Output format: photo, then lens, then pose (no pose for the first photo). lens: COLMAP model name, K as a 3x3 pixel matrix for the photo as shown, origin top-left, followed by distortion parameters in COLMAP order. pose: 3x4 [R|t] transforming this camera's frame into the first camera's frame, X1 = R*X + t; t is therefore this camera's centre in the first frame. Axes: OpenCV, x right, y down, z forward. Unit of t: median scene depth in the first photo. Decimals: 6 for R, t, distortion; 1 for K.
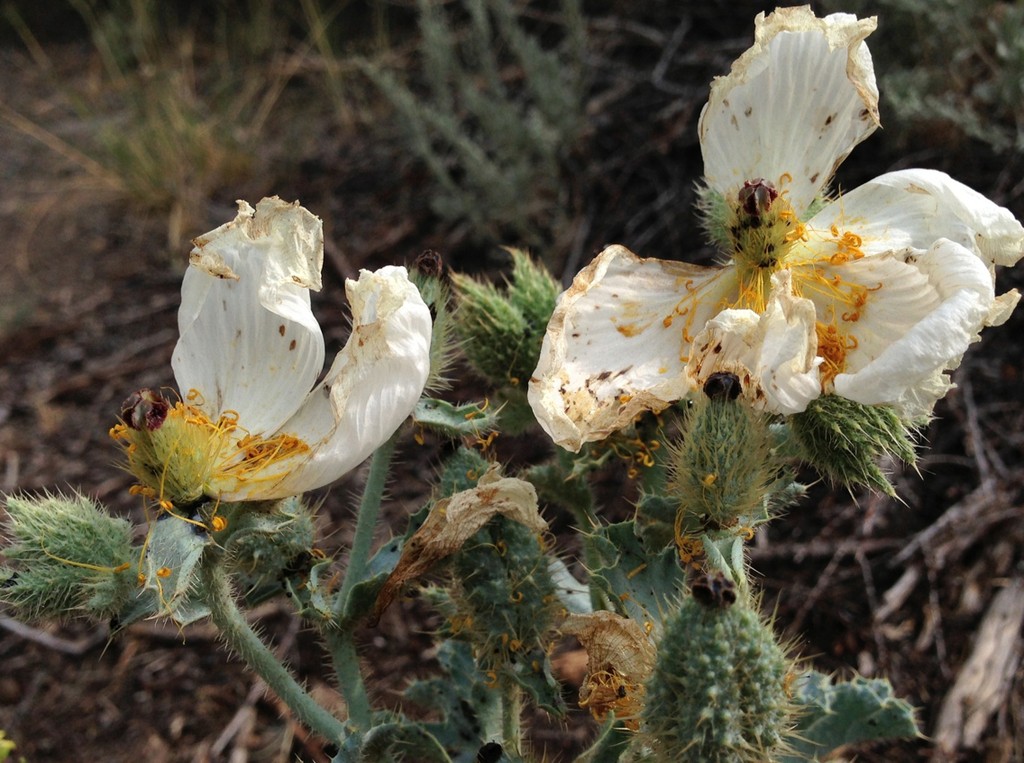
lens RADIAL K [[1113.5, 0, 511.8], [0, 1113.5, 381.6], [0, 0, 1]] dist [0.020370, 0.000000]
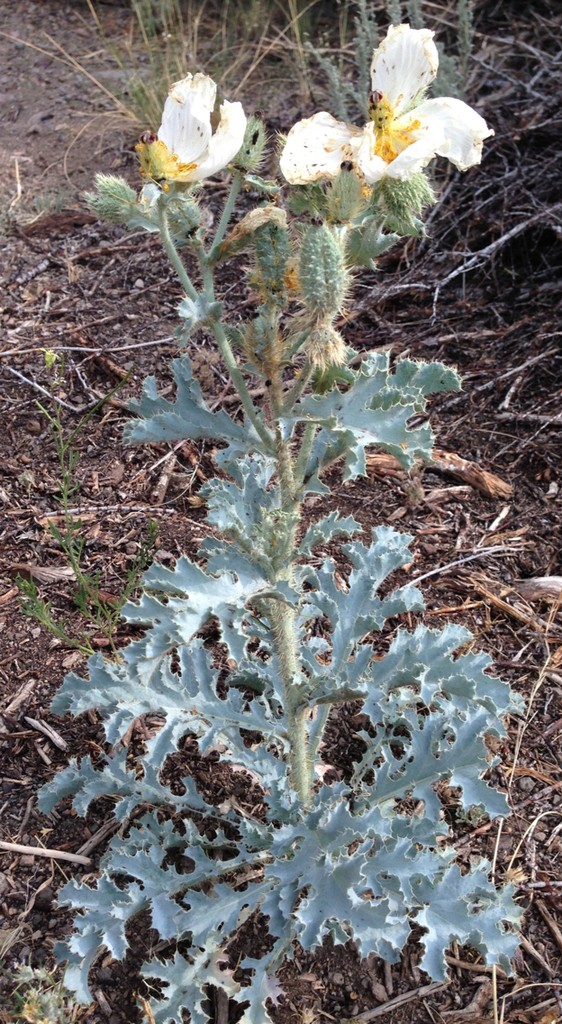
lens RADIAL K [[914.5, 0, 280.8], [0, 914.5, 512.1], [0, 0, 1]] dist [0.014800, -0.018521]
pose [[0.975158, 0.182972, -0.124852, 0.420185], [-0.157668, 0.969243, 0.188969, 0.388617], [0.155588, -0.164589, 0.974014, -1.242184]]
